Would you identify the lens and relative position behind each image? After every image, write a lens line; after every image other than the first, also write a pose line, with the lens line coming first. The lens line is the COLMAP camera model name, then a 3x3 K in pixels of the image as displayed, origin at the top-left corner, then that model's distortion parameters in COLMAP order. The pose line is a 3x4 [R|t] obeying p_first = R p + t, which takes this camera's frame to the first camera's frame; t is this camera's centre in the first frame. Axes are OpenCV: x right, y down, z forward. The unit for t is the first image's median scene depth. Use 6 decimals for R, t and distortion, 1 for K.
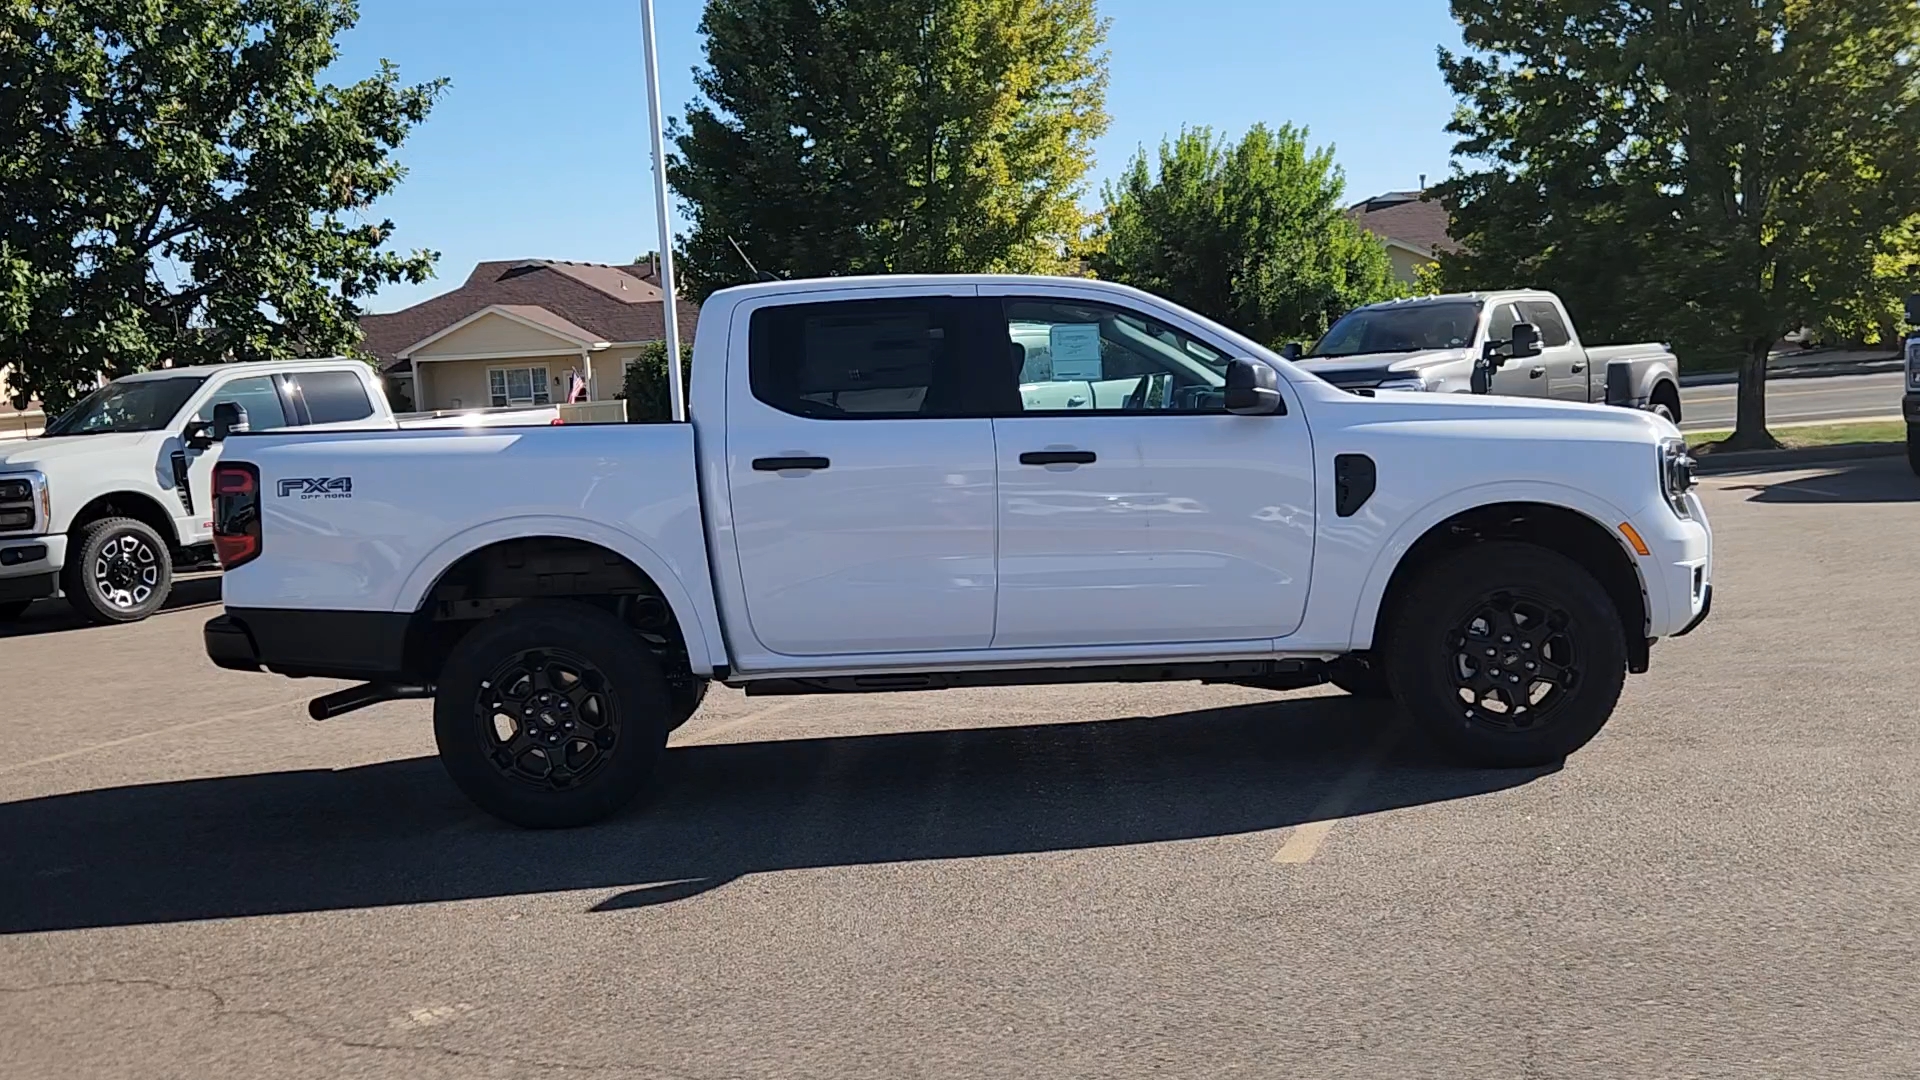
lens RADIAL K [[1863.0, 0, 936.3], [0, 1863.0, 552.7], [0, 0, 1]] dist [0.023327, 0.000000]
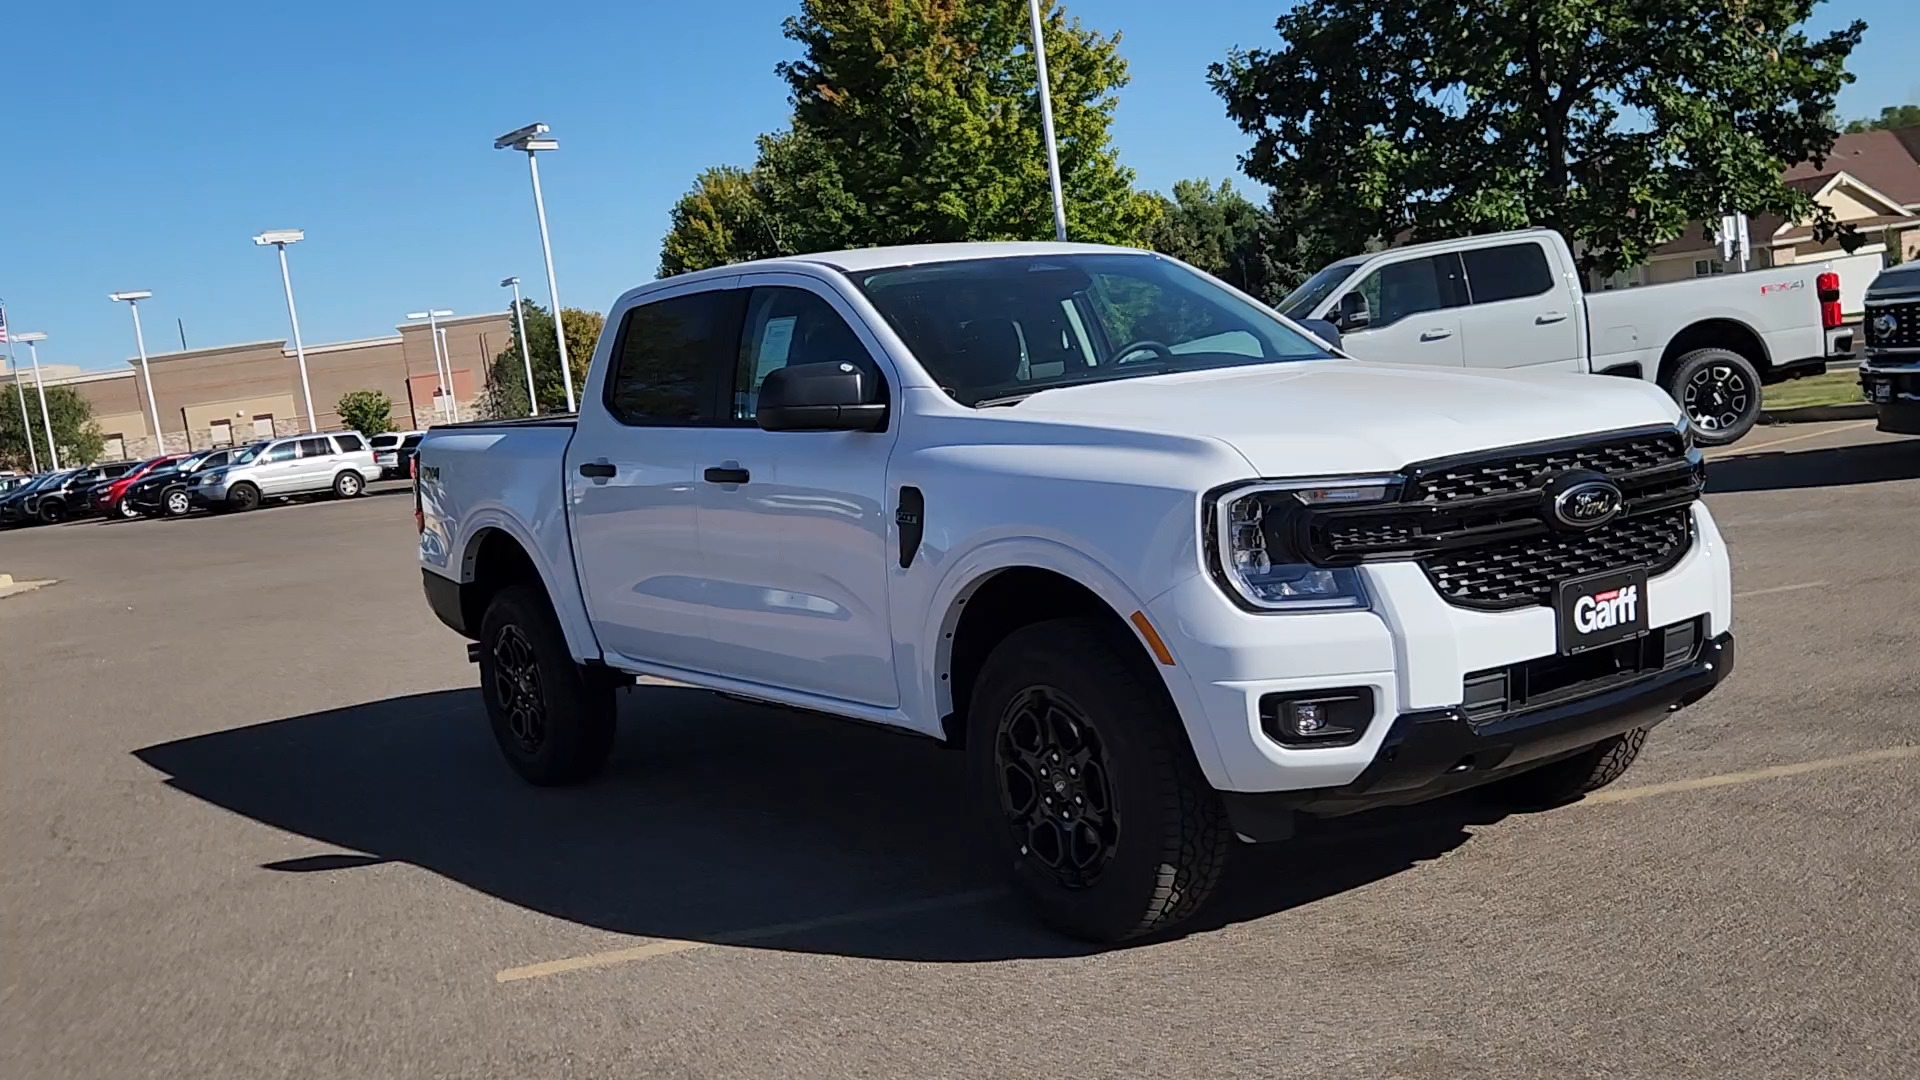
lens RADIAL K [[1863.0, 0, 946.3], [0, 1863.0, 573.7], [0, 0, 1]] dist [0.023327, 0.000000]
pose [[0.572708, 0.084153, -0.815428, 0.841377], [0.008631, 0.994043, 0.108648, -0.098463], [0.819714, -0.069262, 0.568570, 0.565340]]
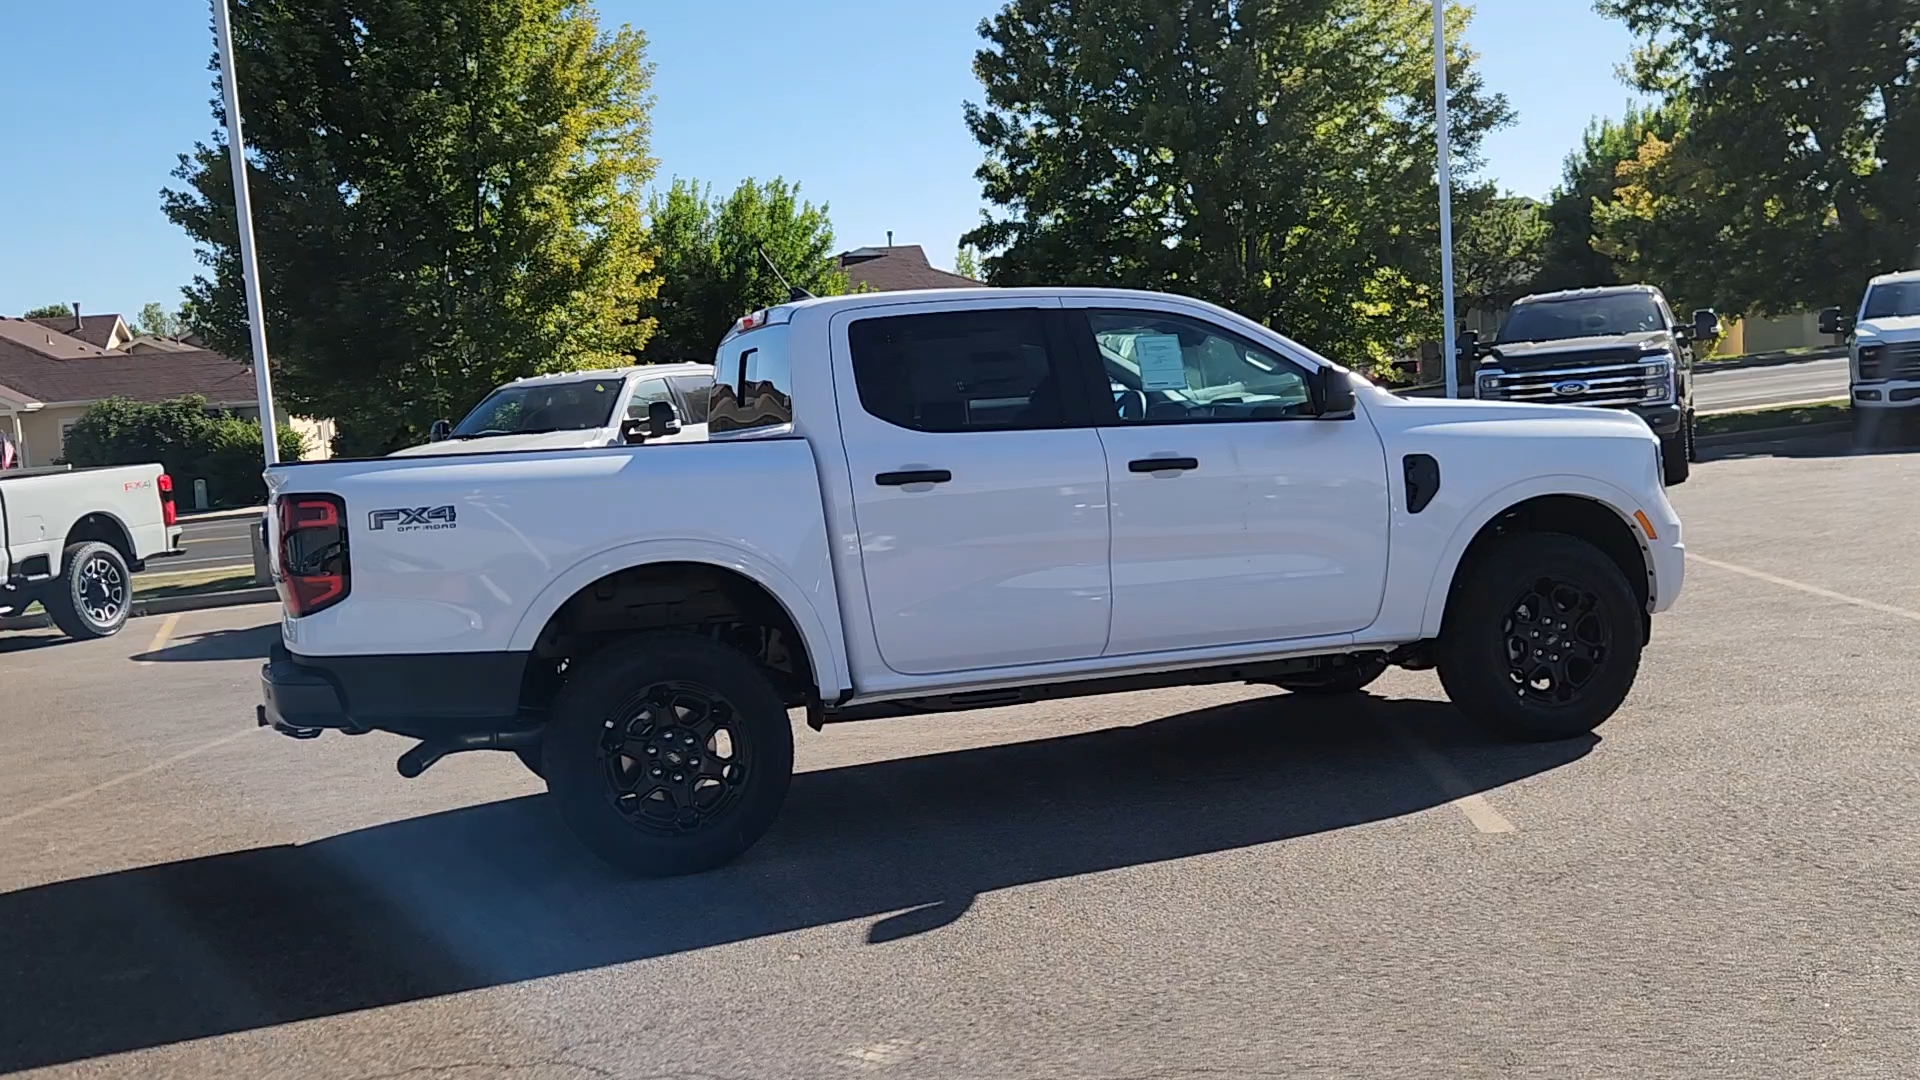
lens RADIAL K [[1863.0, 0, 919.6], [0, 1863.0, 565.9], [0, 0, 1]] dist [0.023327, 0.000000]
pose [[0.956314, -0.040900, 0.289467, -0.352335], [0.047435, 0.998753, -0.015592, 0.013473], [-0.288468, 0.028641, 0.957061, 0.065055]]
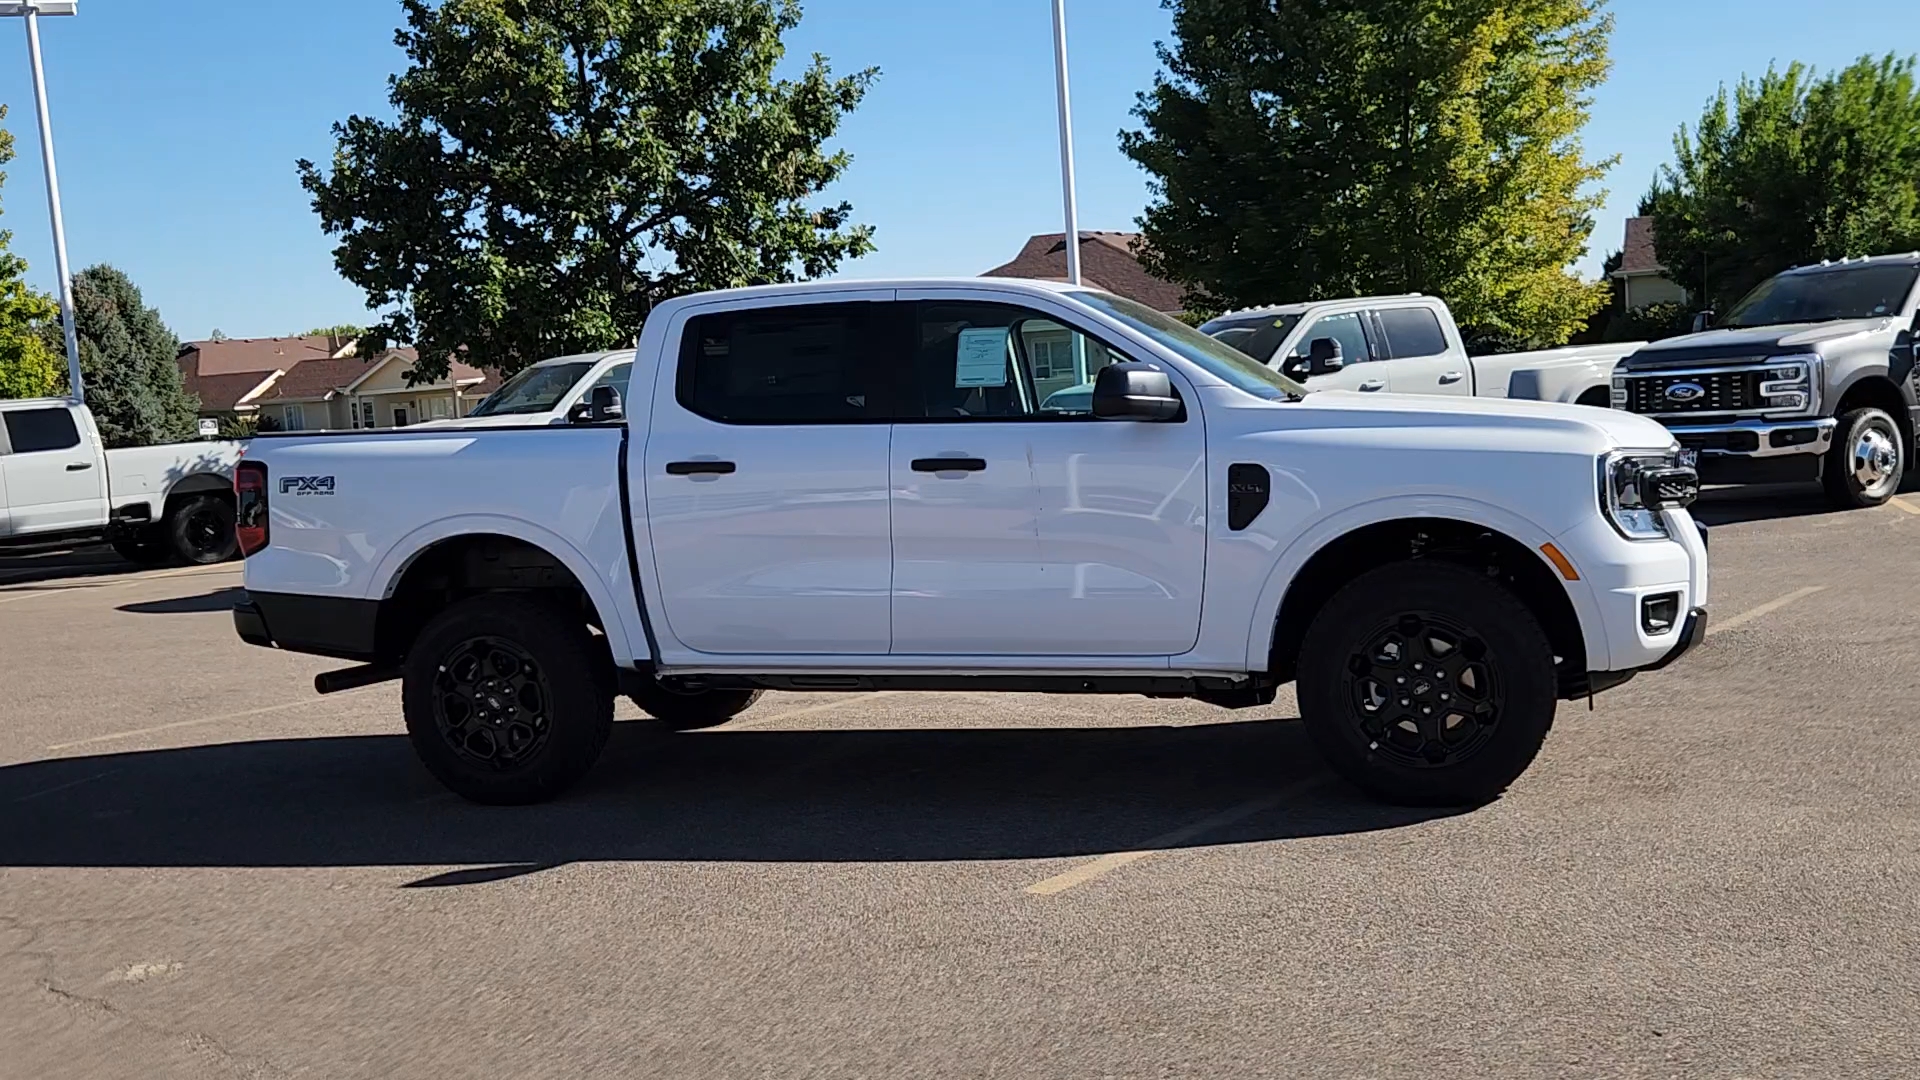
lens RADIAL K [[1863.0, 0, 942.1], [0, 1863.0, 552.1], [0, 0, 1]] dist [0.023327, 0.000000]
pose [[0.951637, 0.023942, -0.306291, 0.359211], [-0.018384, 0.999610, 0.021016, -0.024736], [0.306675, -0.014368, 0.951706, 0.056843]]
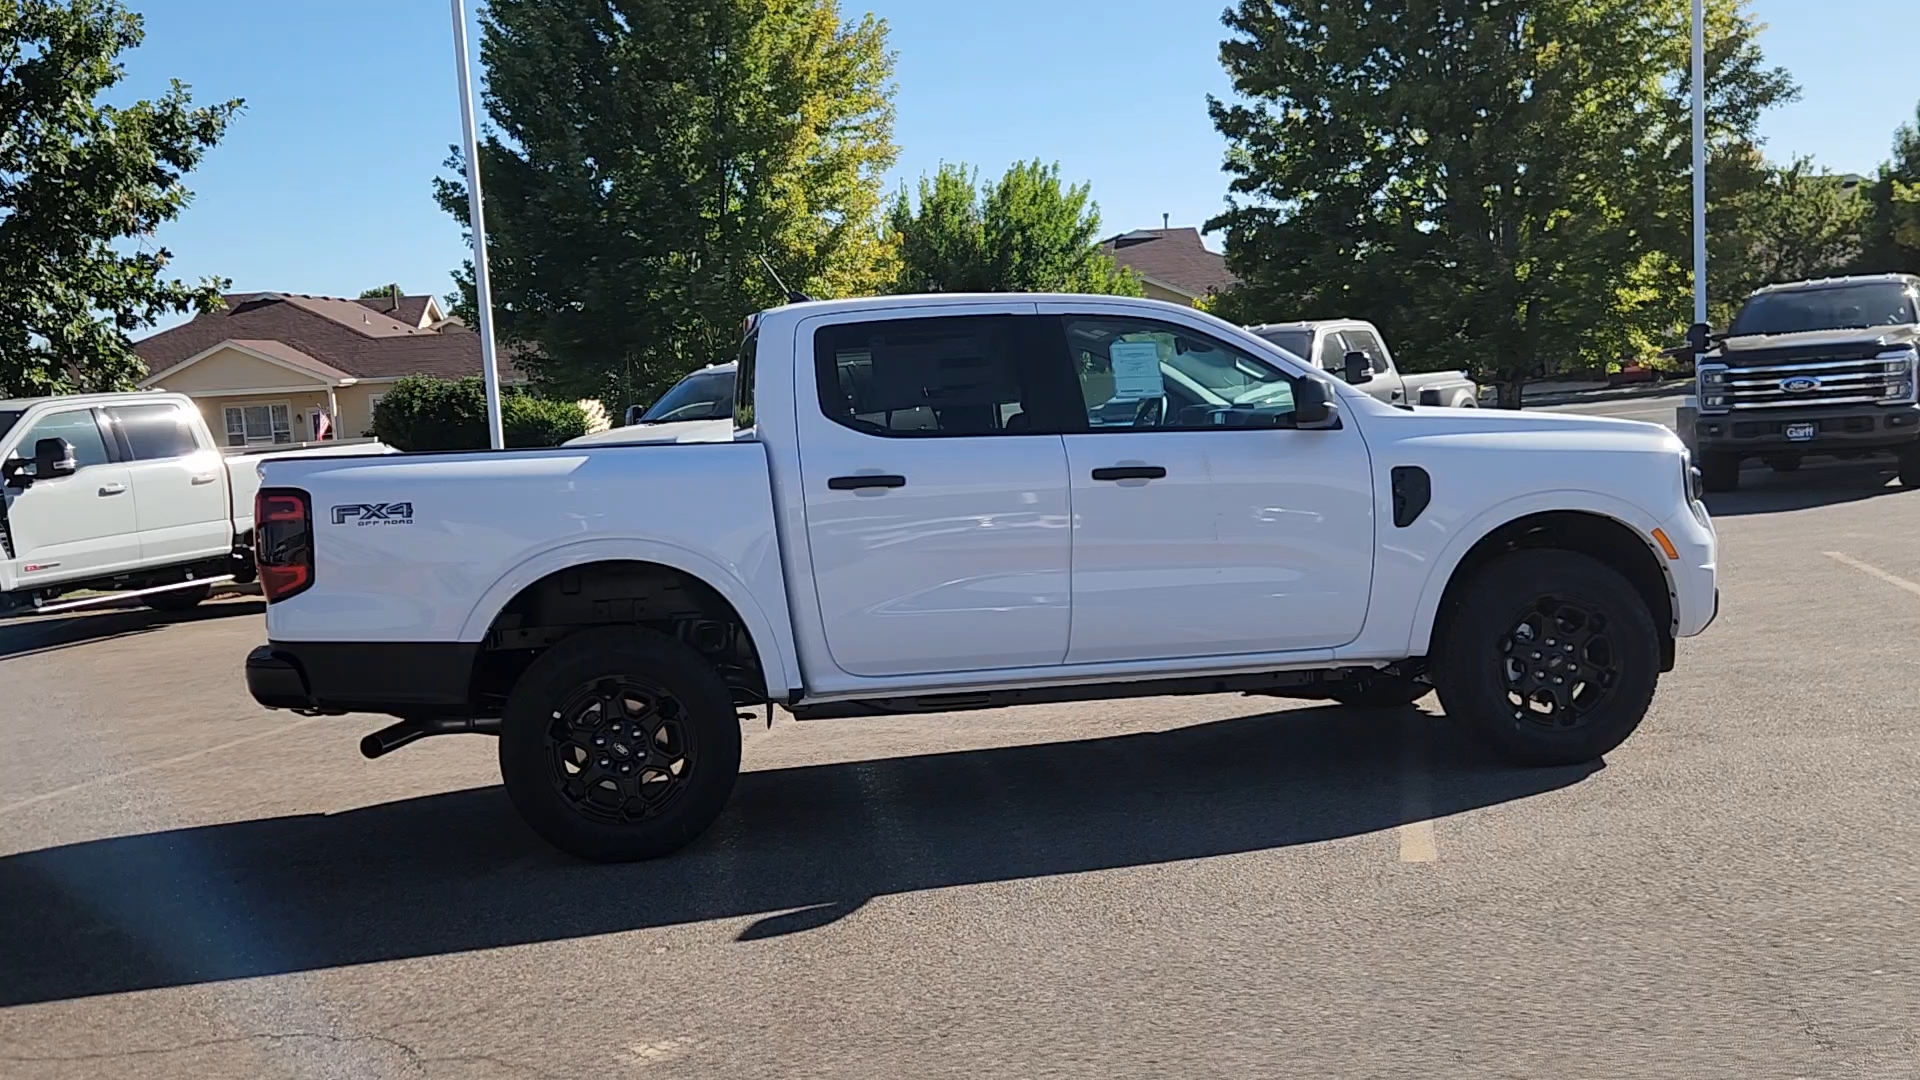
lens RADIAL K [[1863.0, 0, 925.6], [0, 1863.0, 558.4], [0, 0, 1]] dist [0.023327, 0.000000]
pose [[0.990112, -0.018058, 0.139113, -0.181786], [0.020275, 0.999689, -0.014534, 0.007422], [-0.138807, 0.017210, 0.990170, 0.016170]]
